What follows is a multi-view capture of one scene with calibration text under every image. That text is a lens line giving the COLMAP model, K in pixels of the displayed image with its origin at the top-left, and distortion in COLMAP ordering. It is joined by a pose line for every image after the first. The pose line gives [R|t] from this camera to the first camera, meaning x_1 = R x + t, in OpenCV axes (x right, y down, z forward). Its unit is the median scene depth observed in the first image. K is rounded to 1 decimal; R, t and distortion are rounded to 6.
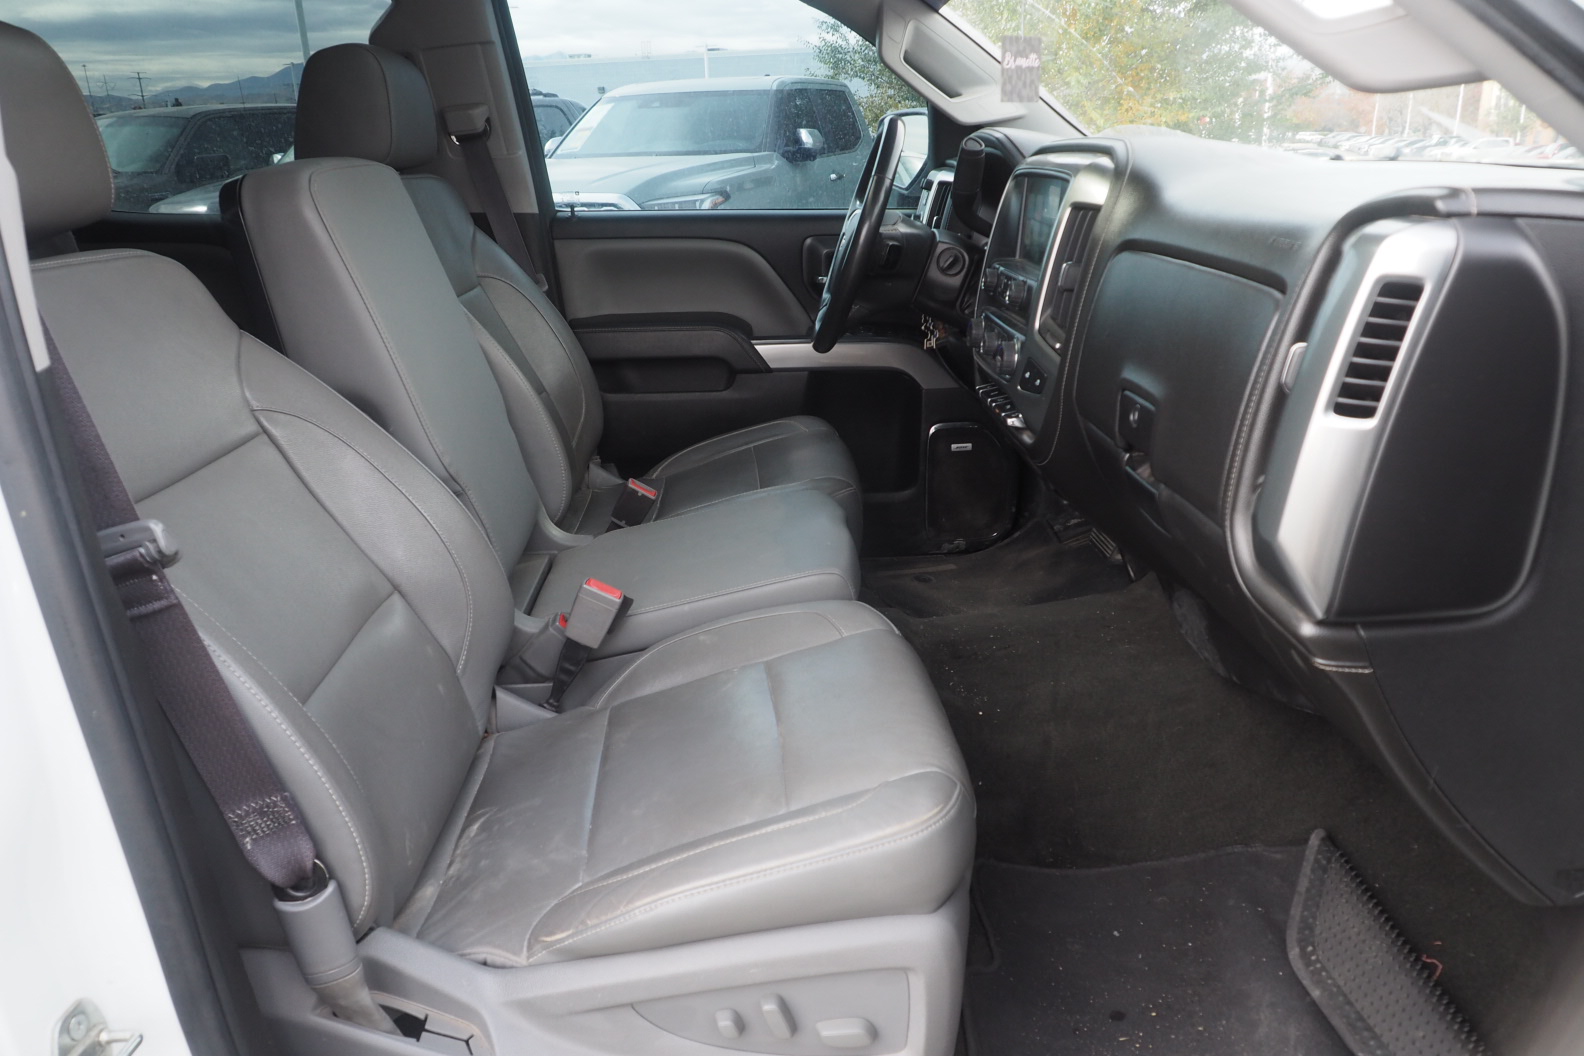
lens RADIAL K [[1122.5, 0, 794.8], [0, 1122.5, 531.9], [0, 0, 1]] dist [-0.027568, 0.005278]
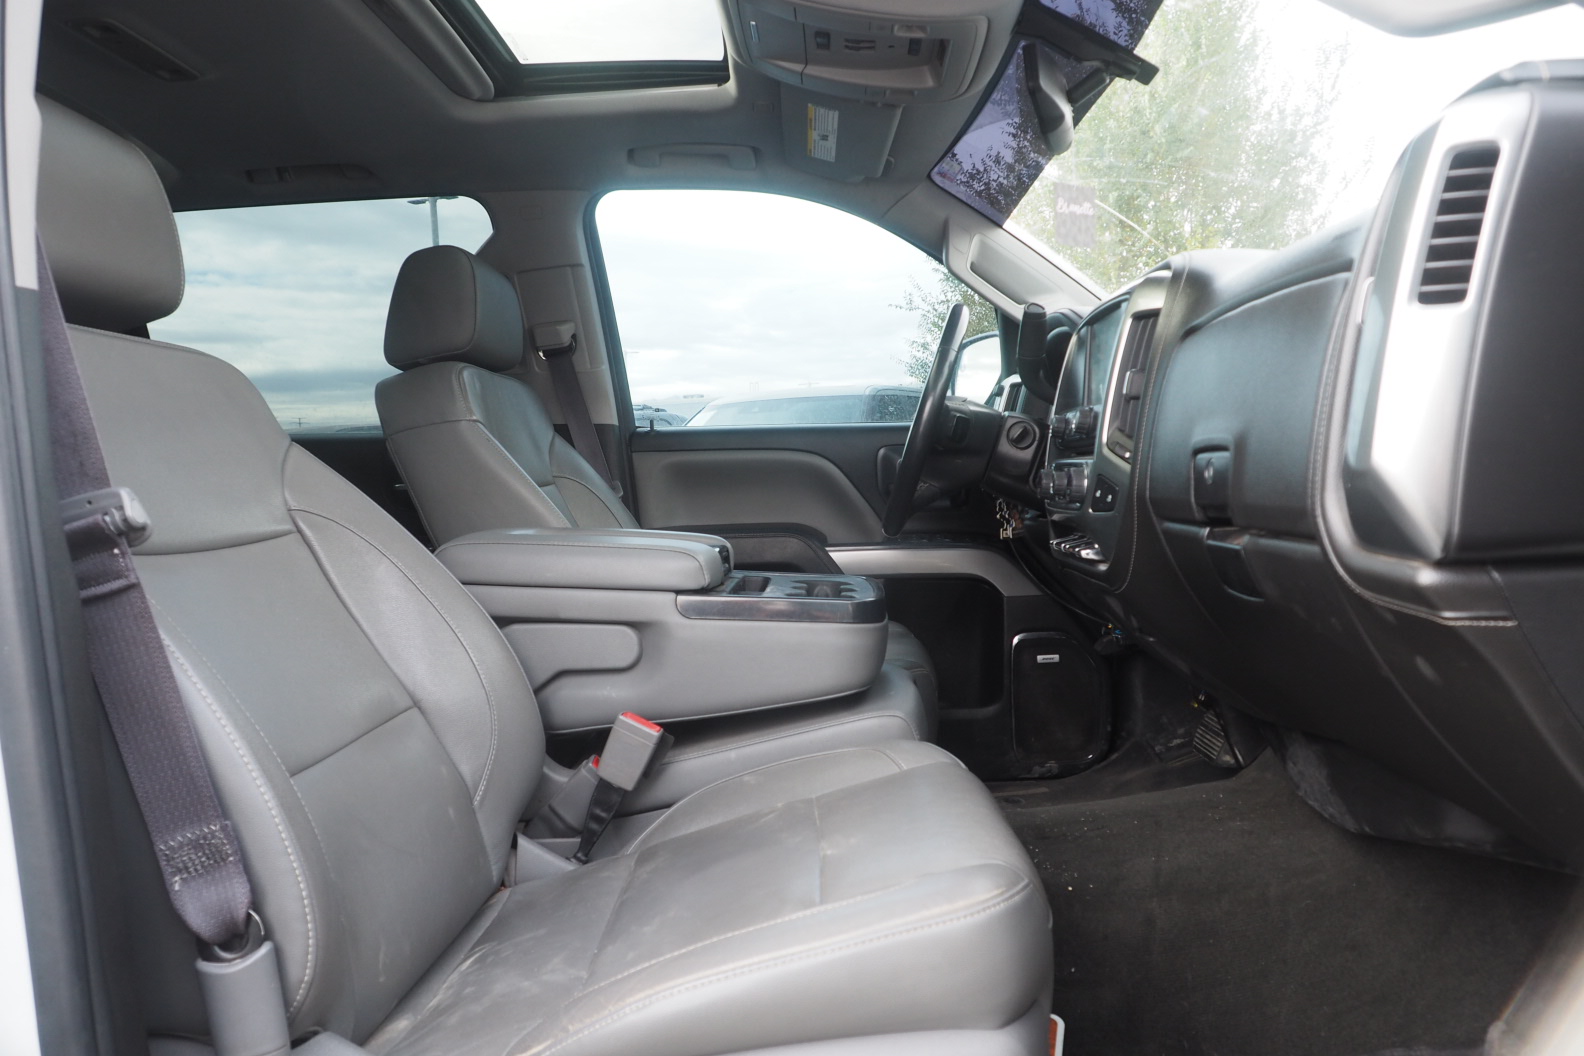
lens RADIAL K [[1122.5, 0, 800.2], [0, 1122.5, 534.4], [0, 0, 1]] dist [-0.027568, 0.005278]
pose [[0.996355, -0.010710, -0.084623, 0.025857], [-0.013377, 0.960193, -0.279016, 0.106300], [0.084243, 0.279131, 0.956551, 0.062232]]
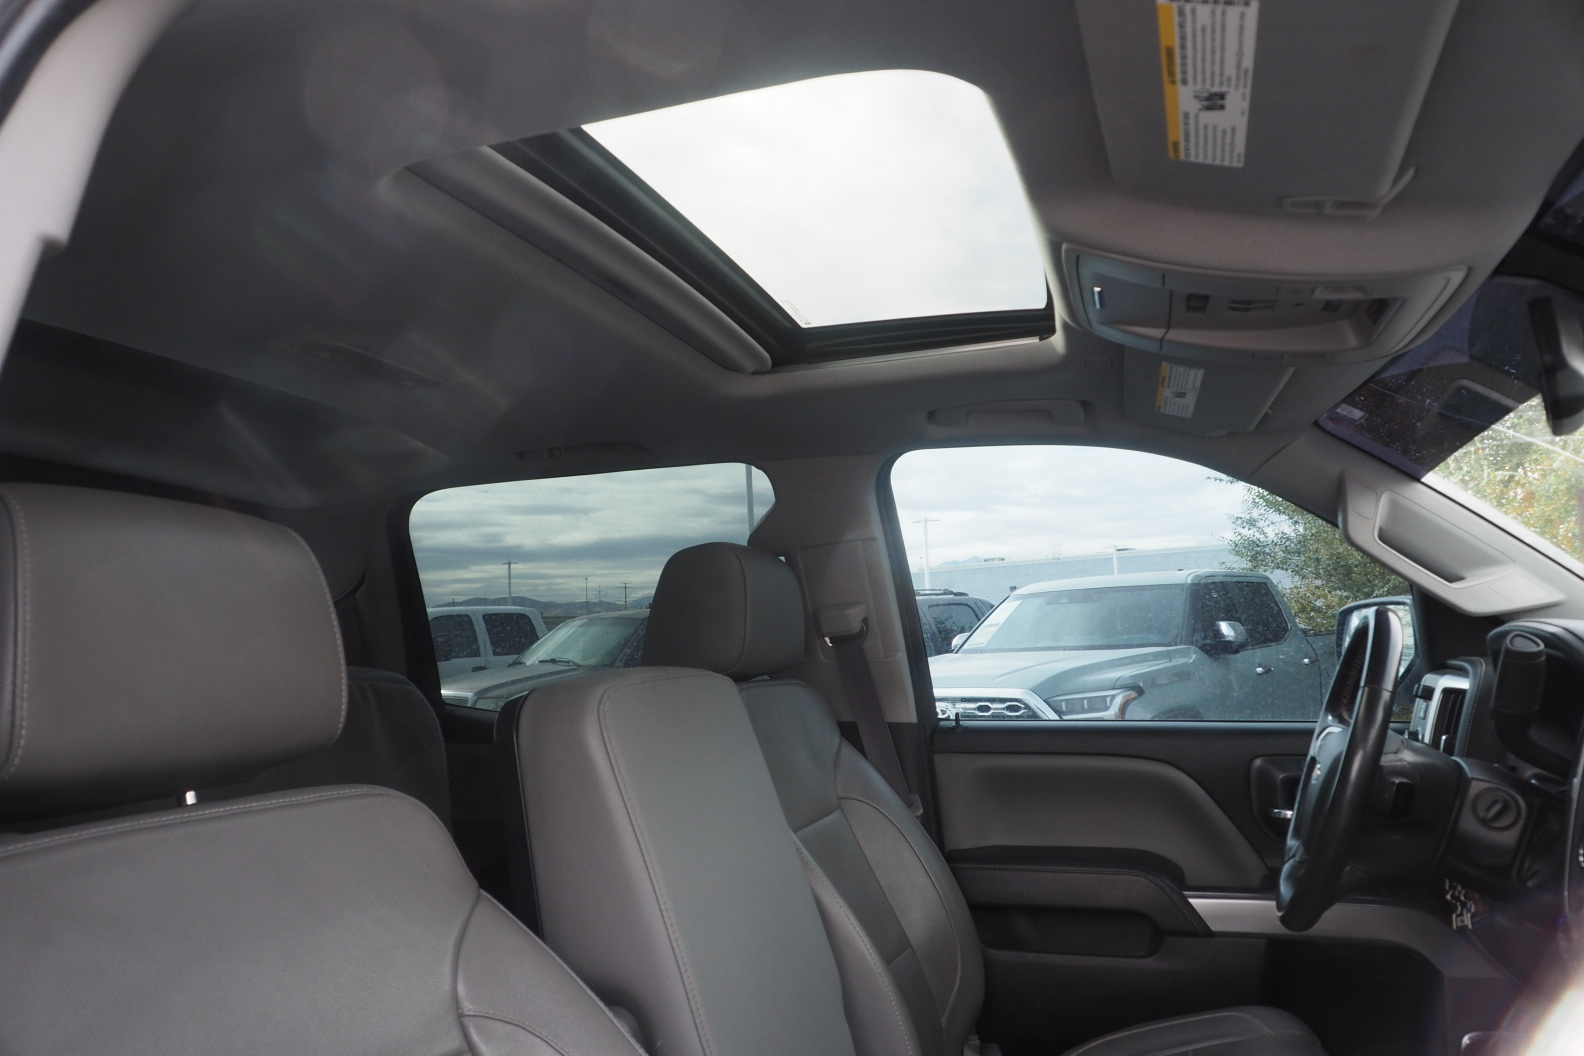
lens RADIAL K [[1122.5, 0, 795.5], [0, 1122.5, 532.7], [0, 0, 1]] dist [-0.027568, 0.005278]
pose [[0.938553, -0.043371, -0.342400, -0.018584], [-0.102442, 0.912357, -0.396371, -0.075741], [0.329583, 0.407091, 0.851852, 0.200097]]
